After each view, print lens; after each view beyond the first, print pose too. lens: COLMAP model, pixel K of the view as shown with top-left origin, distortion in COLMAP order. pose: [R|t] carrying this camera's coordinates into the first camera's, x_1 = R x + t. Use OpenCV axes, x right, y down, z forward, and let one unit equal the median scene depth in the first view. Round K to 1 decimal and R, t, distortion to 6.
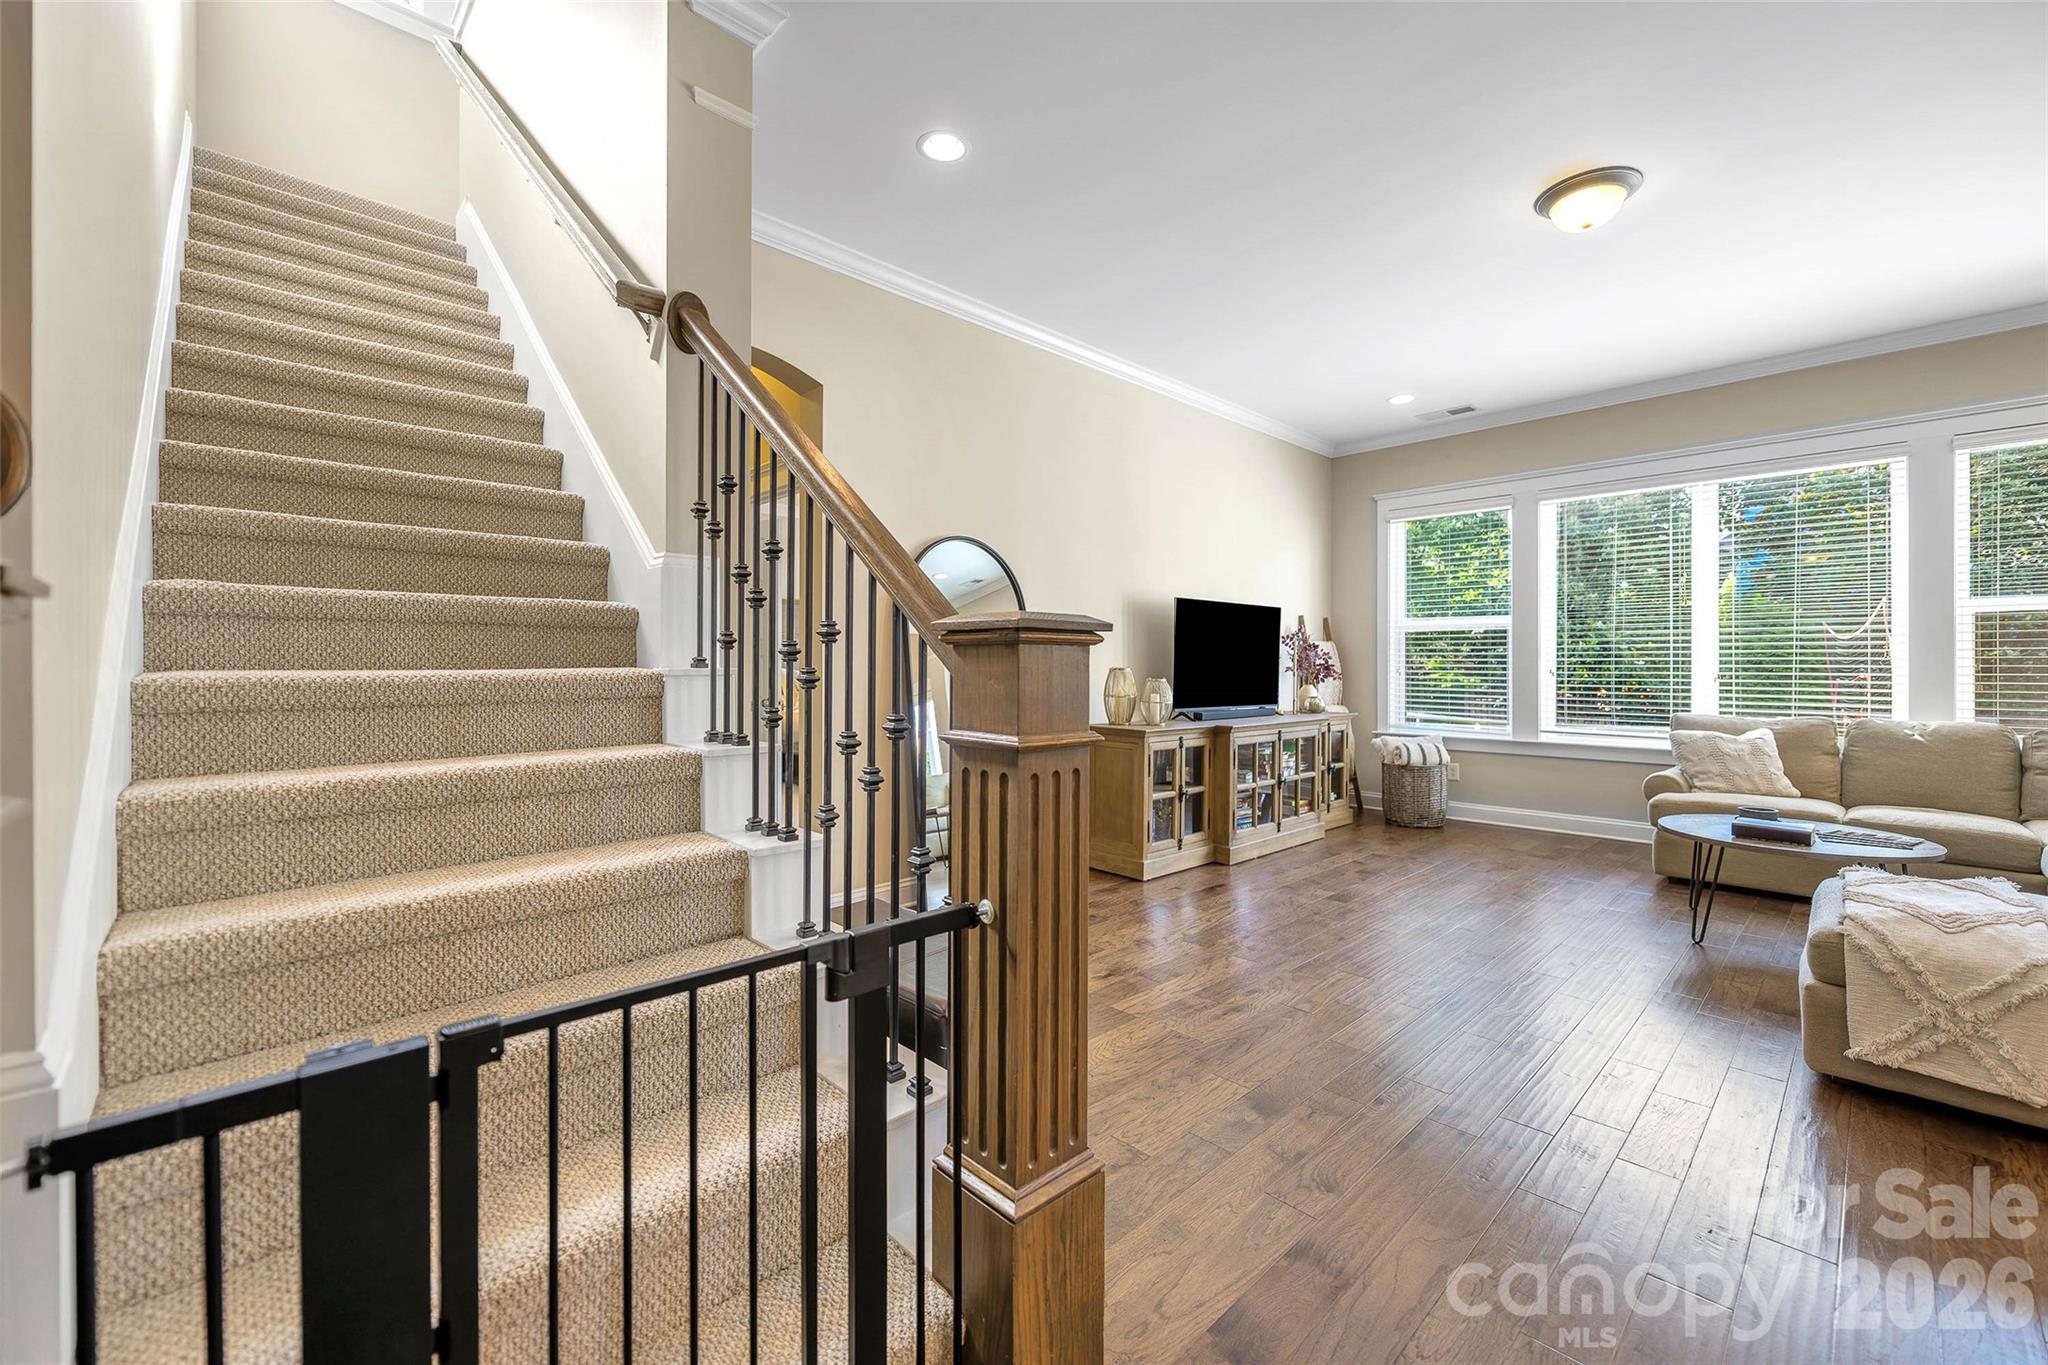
lens RADIAL K [[841.8, 0, 1037.0], [0, 841.8, 659.3], [0, 0, 1]] dist [0.000254, -0.000069]
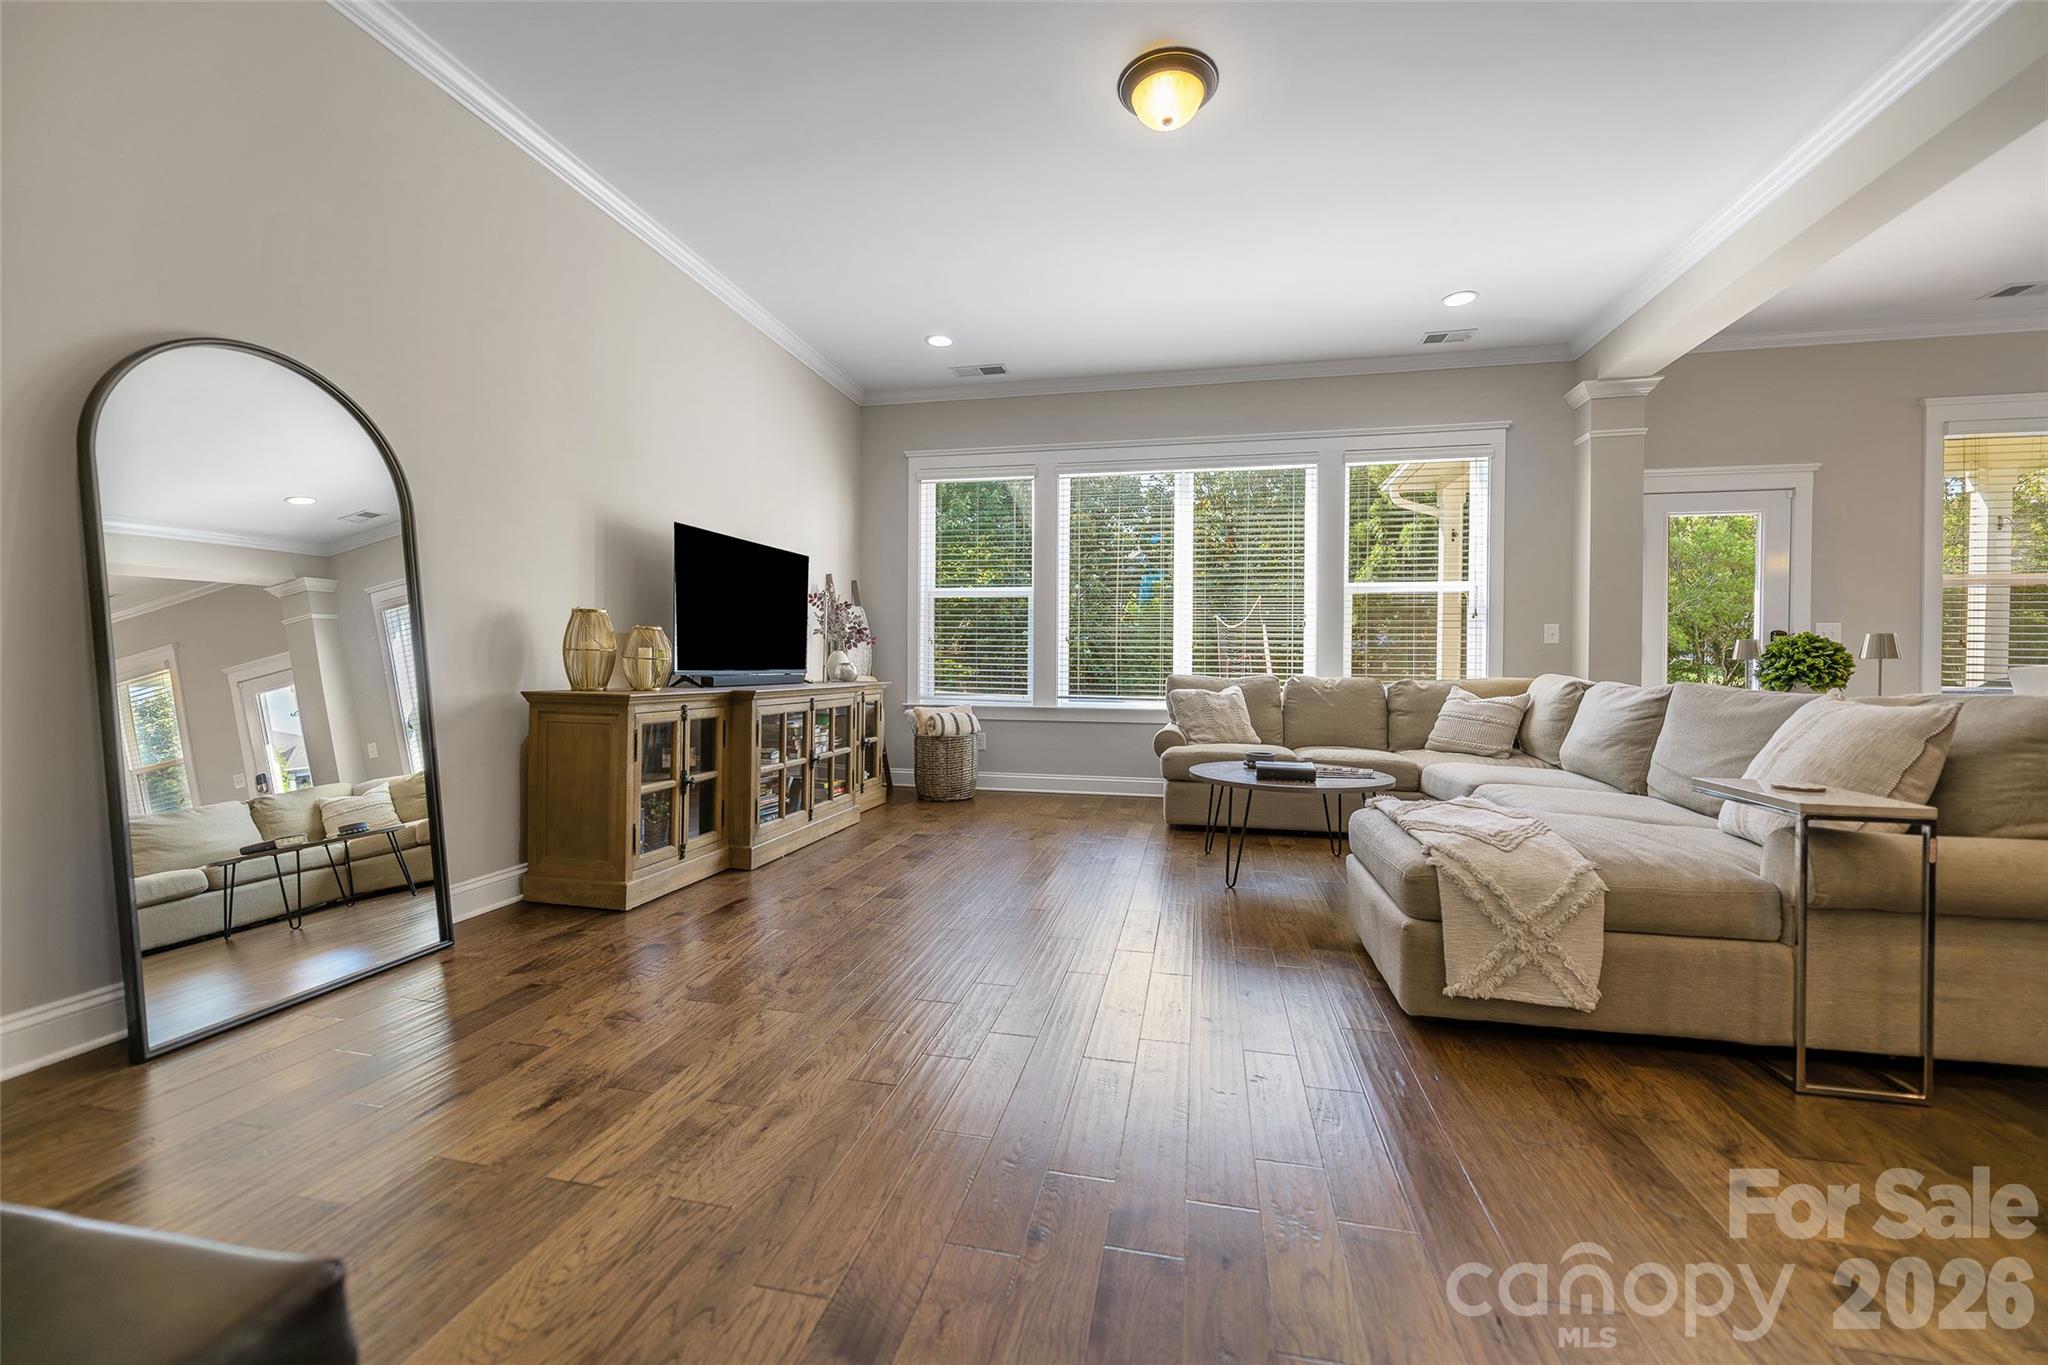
lens RADIAL K [[879.8, 0, 1064.5], [0, 879.8, 653.8], [0, 0, 1]] dist [0.003967, 0.000175]
pose [[0.836138, 0.000513, 0.548519, 0.025341], [-0.008851, 0.999882, 0.012558, 0.031976], [-0.548448, -0.015355, 0.836044, 0.163986]]
